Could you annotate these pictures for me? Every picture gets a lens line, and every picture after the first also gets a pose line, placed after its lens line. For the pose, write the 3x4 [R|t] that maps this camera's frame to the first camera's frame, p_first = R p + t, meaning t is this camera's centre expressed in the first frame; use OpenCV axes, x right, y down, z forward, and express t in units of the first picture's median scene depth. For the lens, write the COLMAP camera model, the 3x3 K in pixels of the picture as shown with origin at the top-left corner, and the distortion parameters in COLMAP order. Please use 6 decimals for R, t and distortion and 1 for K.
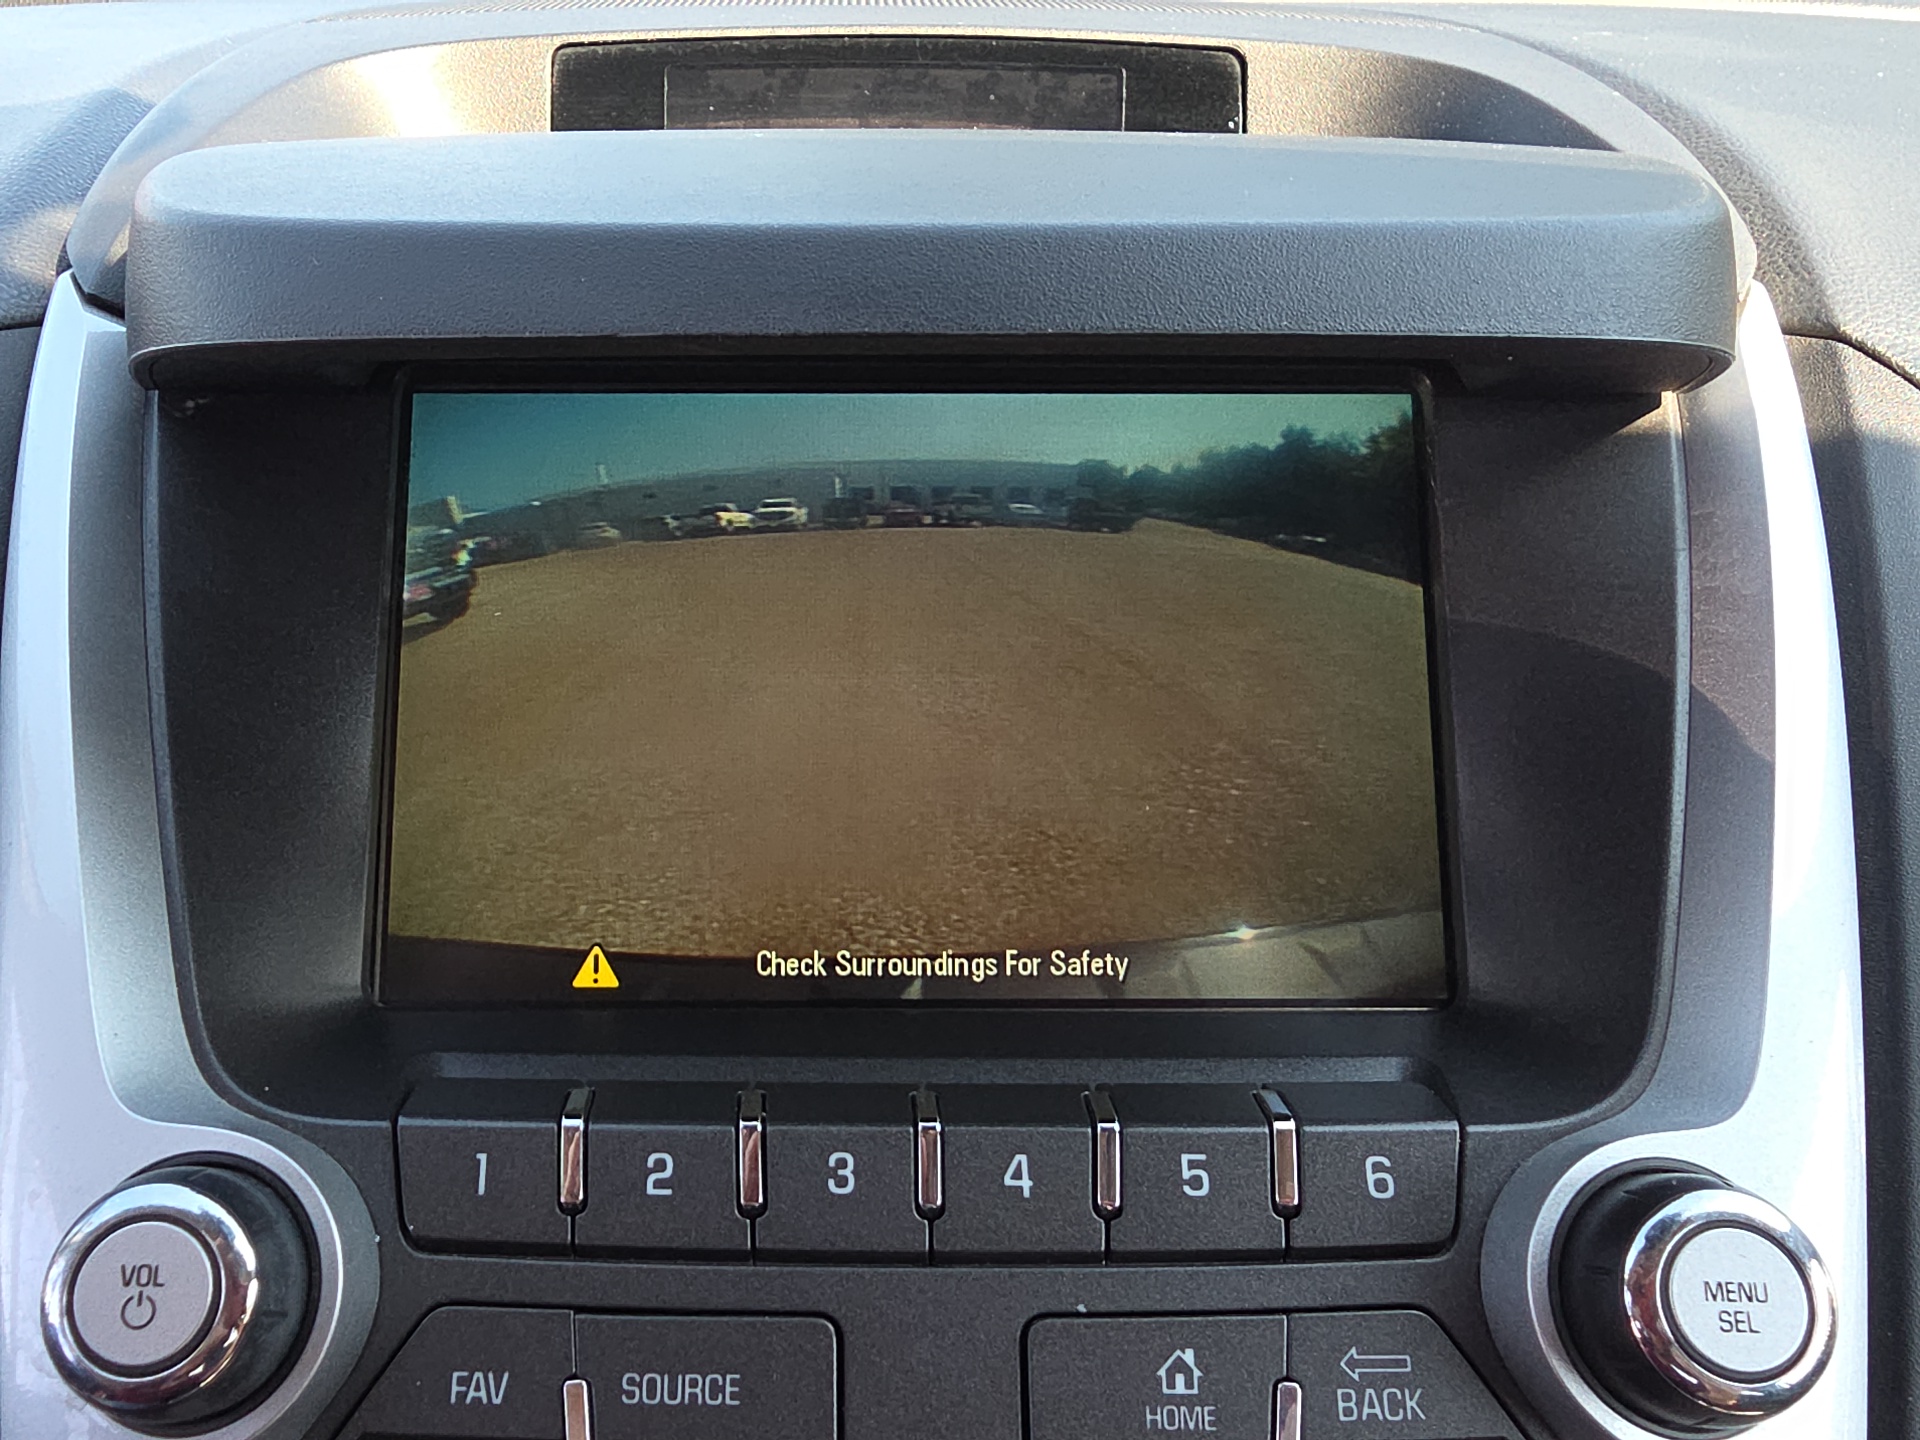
lens RADIAL K [[1691.0, 0, 830.1], [0, 1691.0, 719.7], [0, 0, 1]] dist [-0.009812, 0.002858]
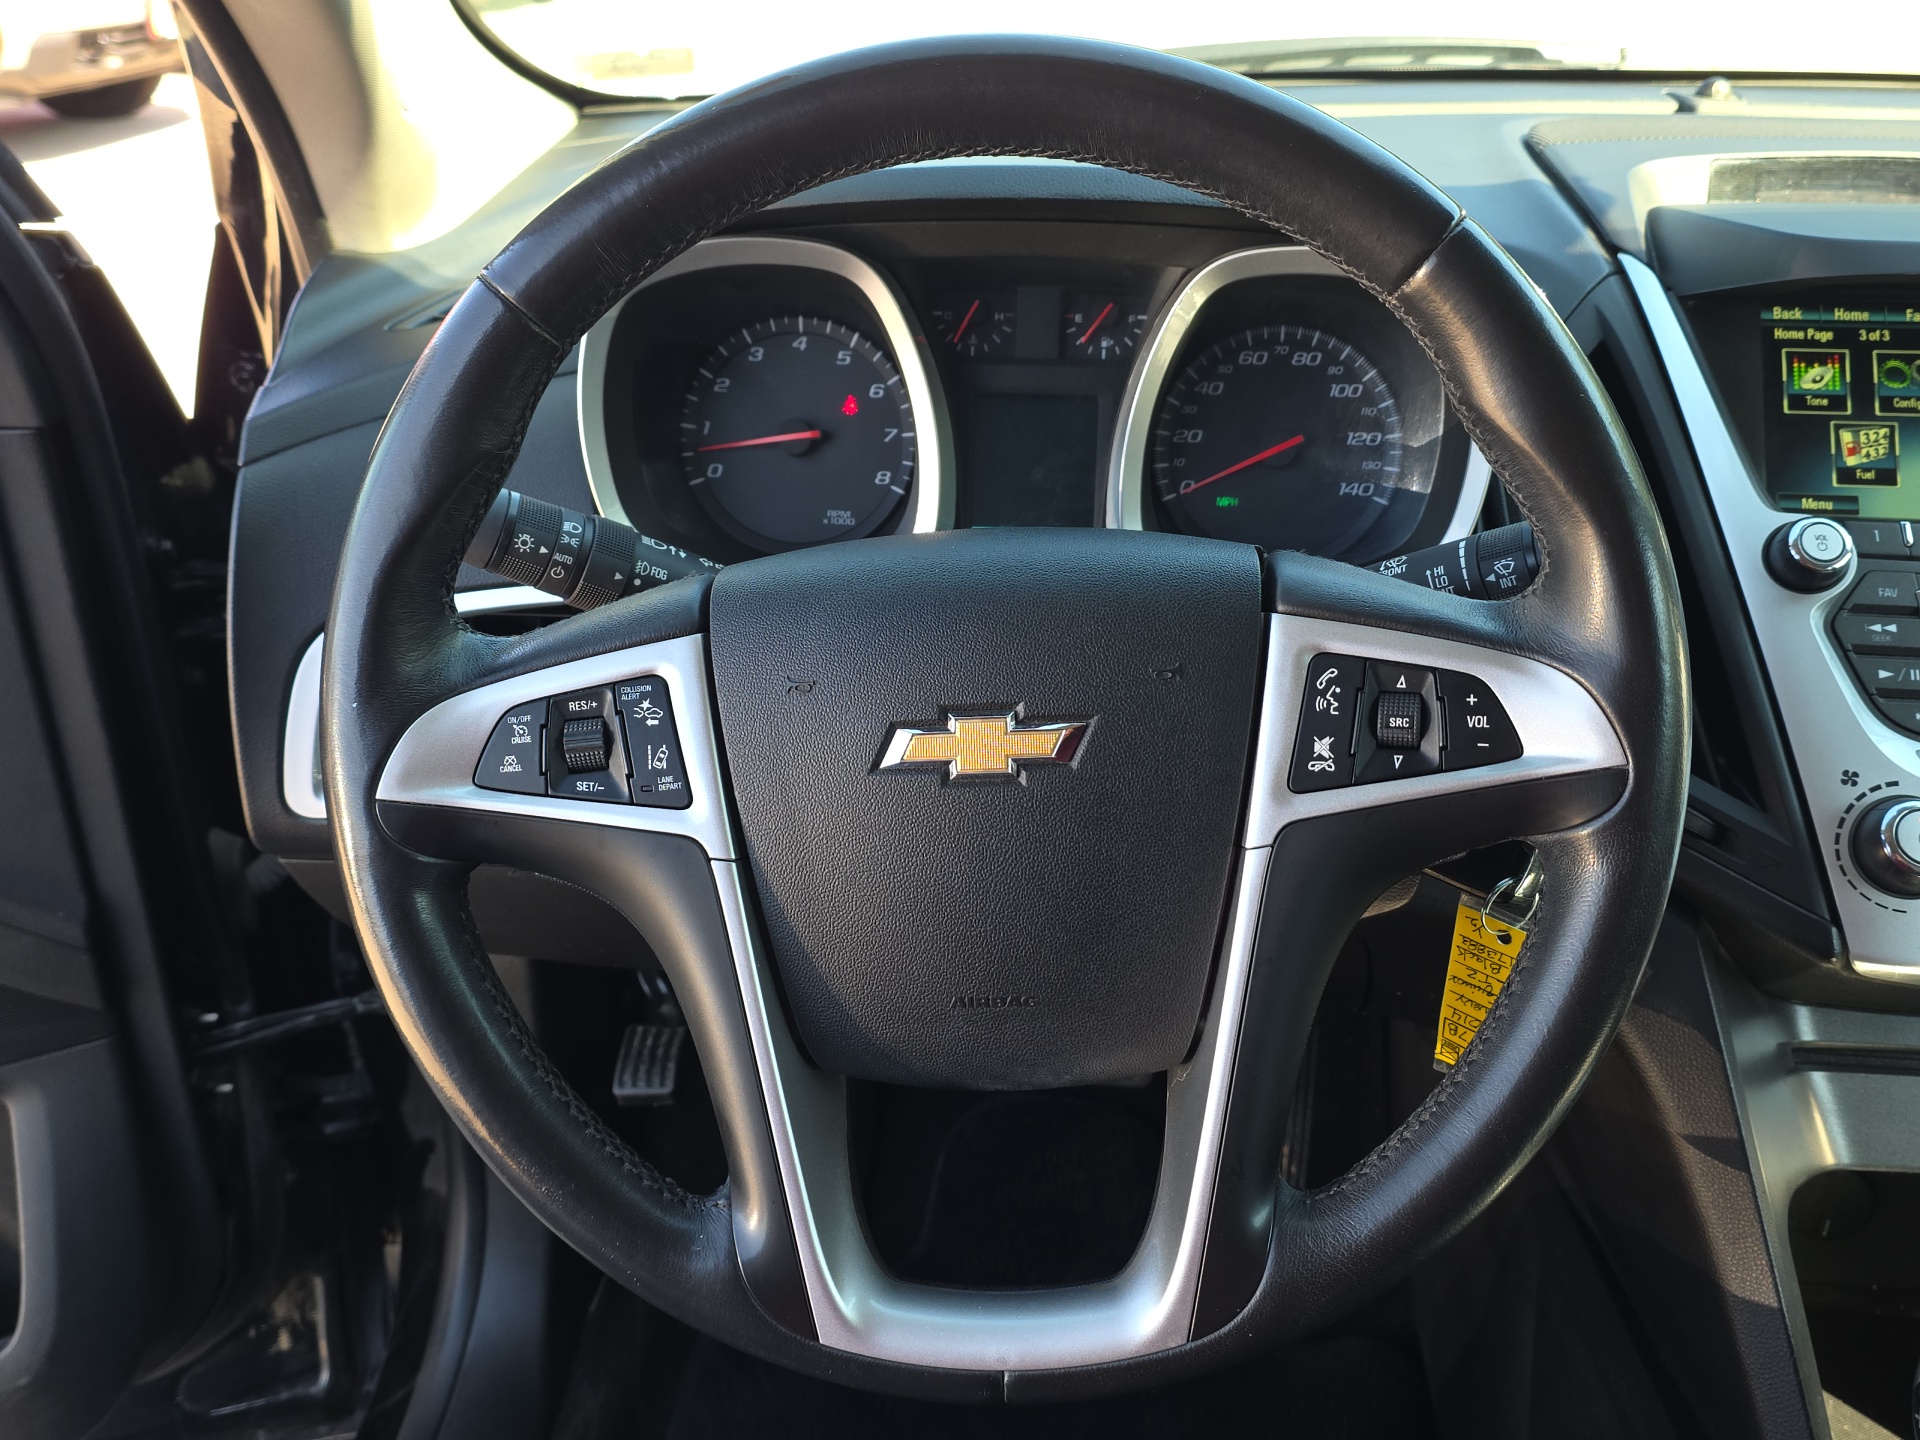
lens RADIAL K [[1566.2, 0, 968.0], [0, 1566.2, 713.5], [0, 0, 1]] dist [0.139317, -0.195050]
pose [[0.995872, 0.039795, -0.081574, -1.684107], [-0.038439, 0.999096, 0.018133, 0.620158], [0.082222, -0.014923, 0.996502, -2.219478]]
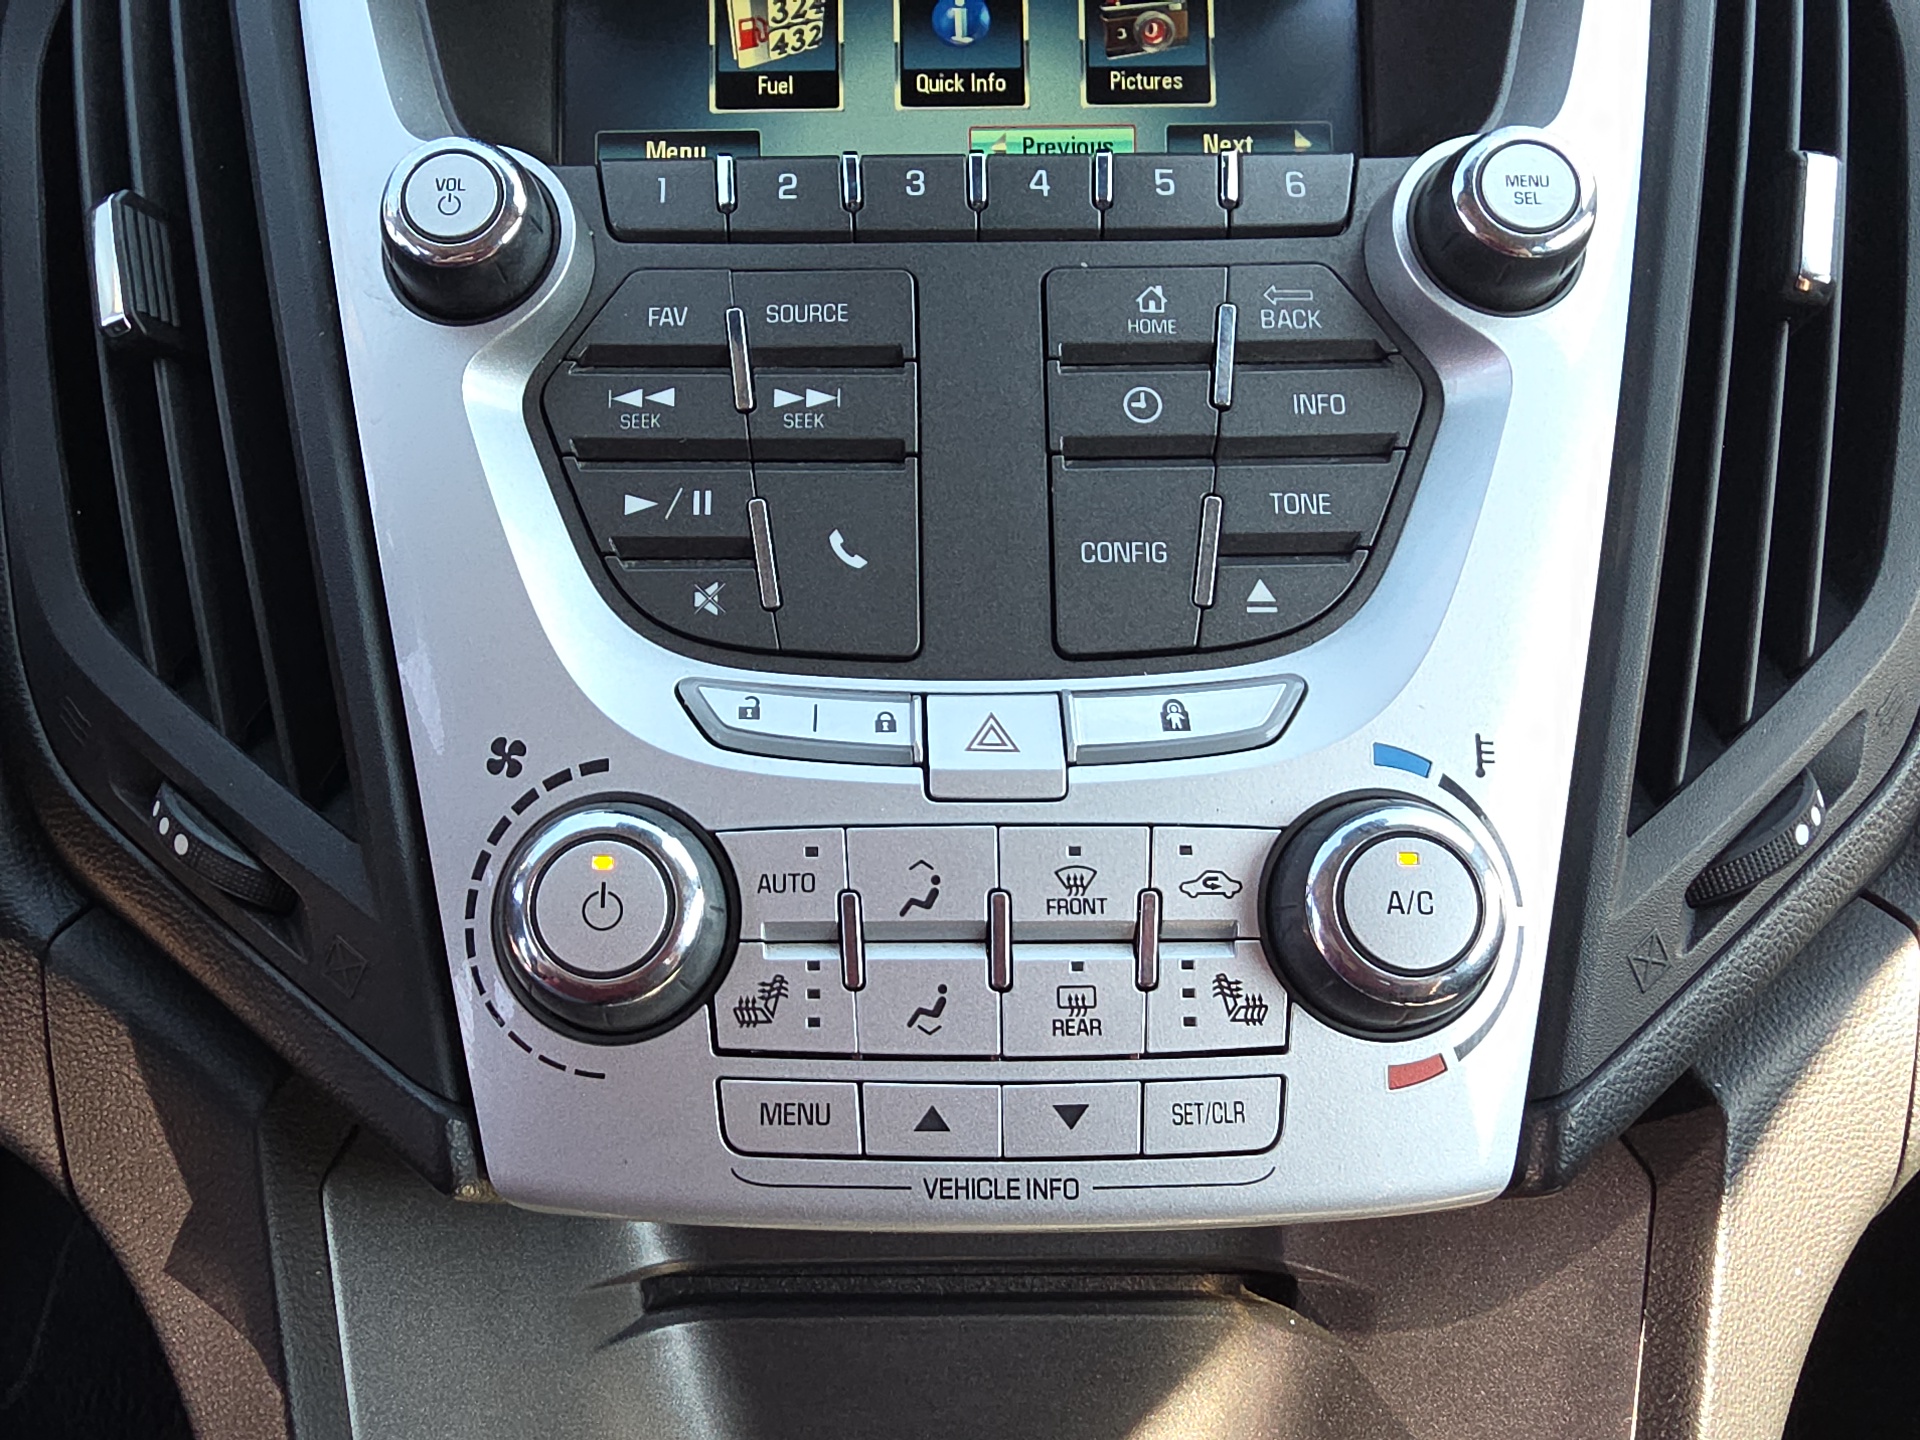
lens RADIAL K [[1691.0, 0, 830.1], [0, 1691.0, 719.7], [0, 0, 1]] dist [-0.009812, 0.002858]
pose [[0.999878, -0.009171, -0.012618, -0.051127], [0.010284, 0.995783, 0.091156, 0.585204], [0.011728, -0.091275, 0.995757, -0.456376]]
